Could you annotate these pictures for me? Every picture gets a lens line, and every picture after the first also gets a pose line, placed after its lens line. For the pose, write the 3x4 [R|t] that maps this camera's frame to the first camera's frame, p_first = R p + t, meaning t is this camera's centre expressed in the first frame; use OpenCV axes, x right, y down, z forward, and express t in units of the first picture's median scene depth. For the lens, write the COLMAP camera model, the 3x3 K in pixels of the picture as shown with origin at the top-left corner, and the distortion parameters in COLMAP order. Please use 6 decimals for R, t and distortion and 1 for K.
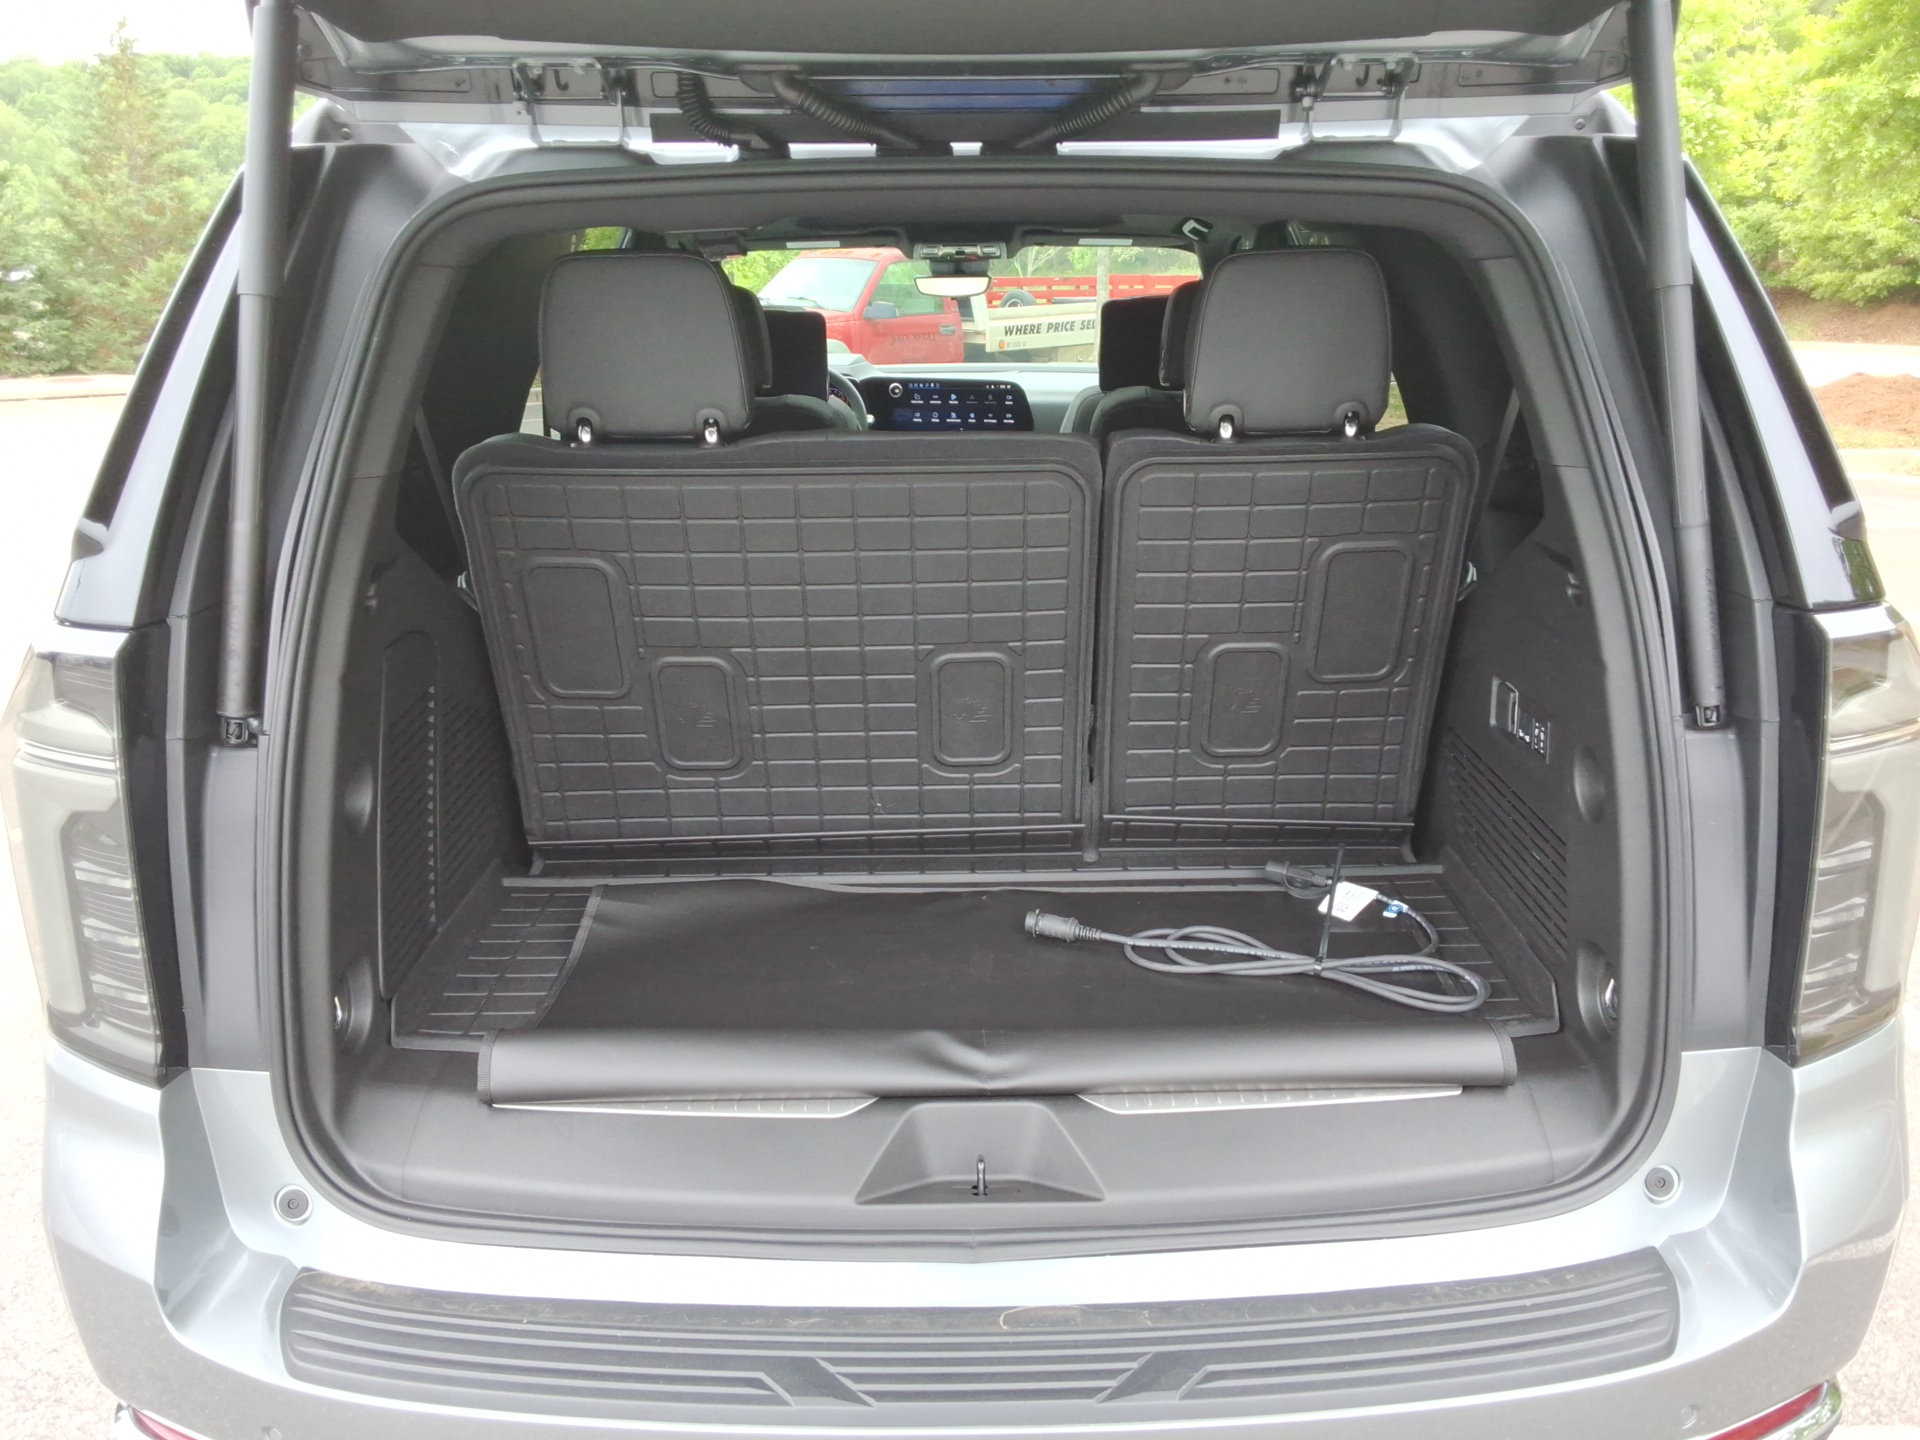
lens RADIAL K [[1534.3, 0, 945.3], [0, 1534.3, 743.3], [0, 0, 1]] dist [0.108559, -0.163686]
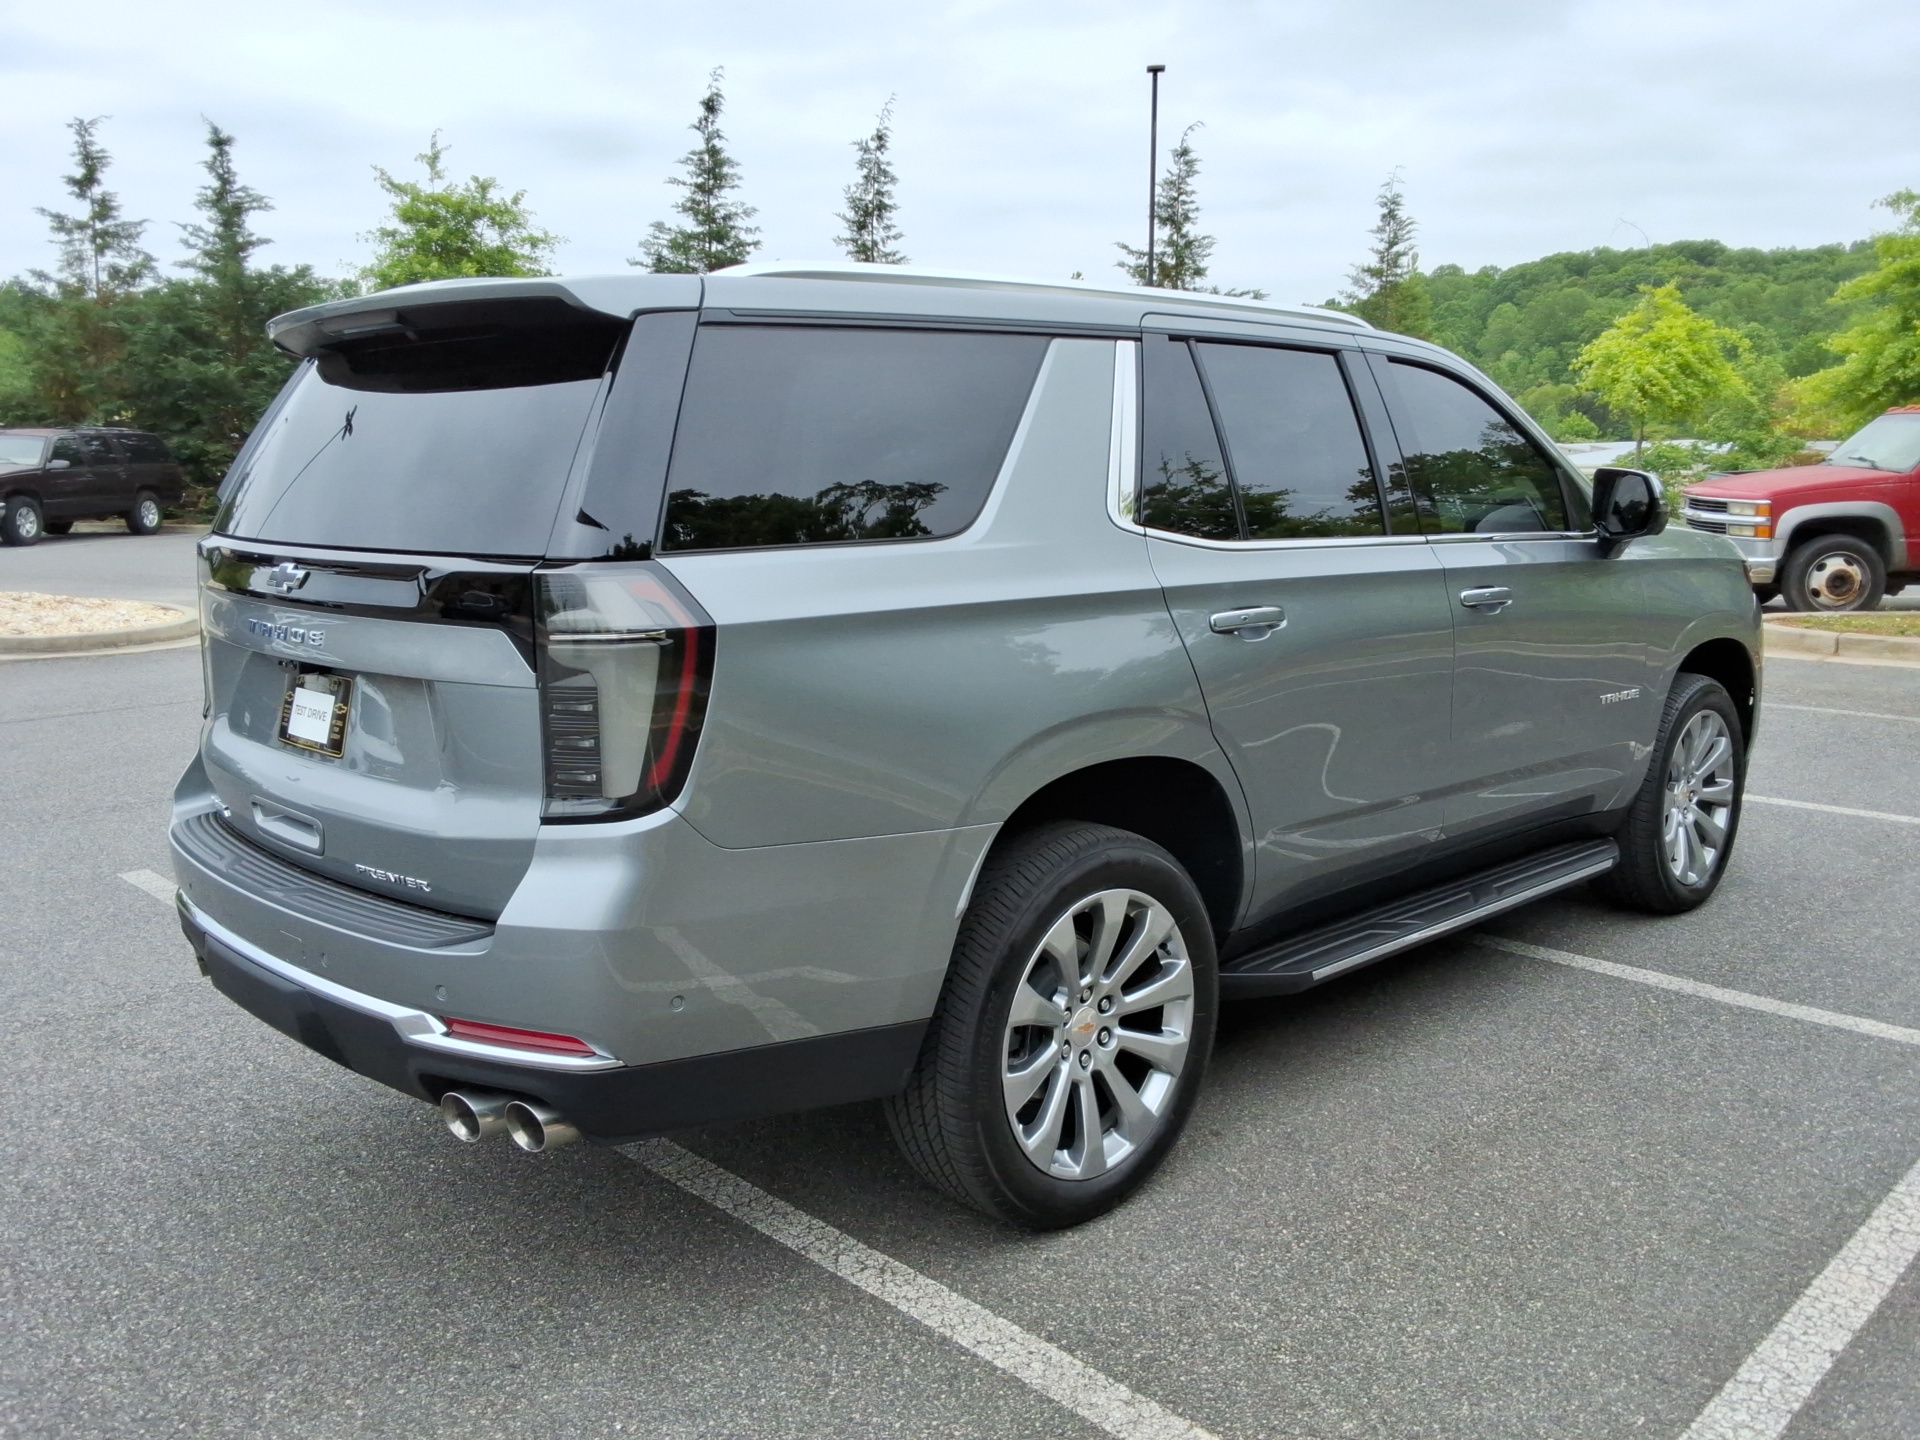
lens RADIAL K [[1534.3, 0, 969.5], [0, 1534.3, 693.6], [0, 0, 1]] dist [0.108559, -0.163686]
pose [[0.703473, 0.105946, -0.702781, 0.116096], [-0.202383, 0.977750, -0.055185, 0.003691], [0.681297, 0.181052, 0.709263, 0.004458]]
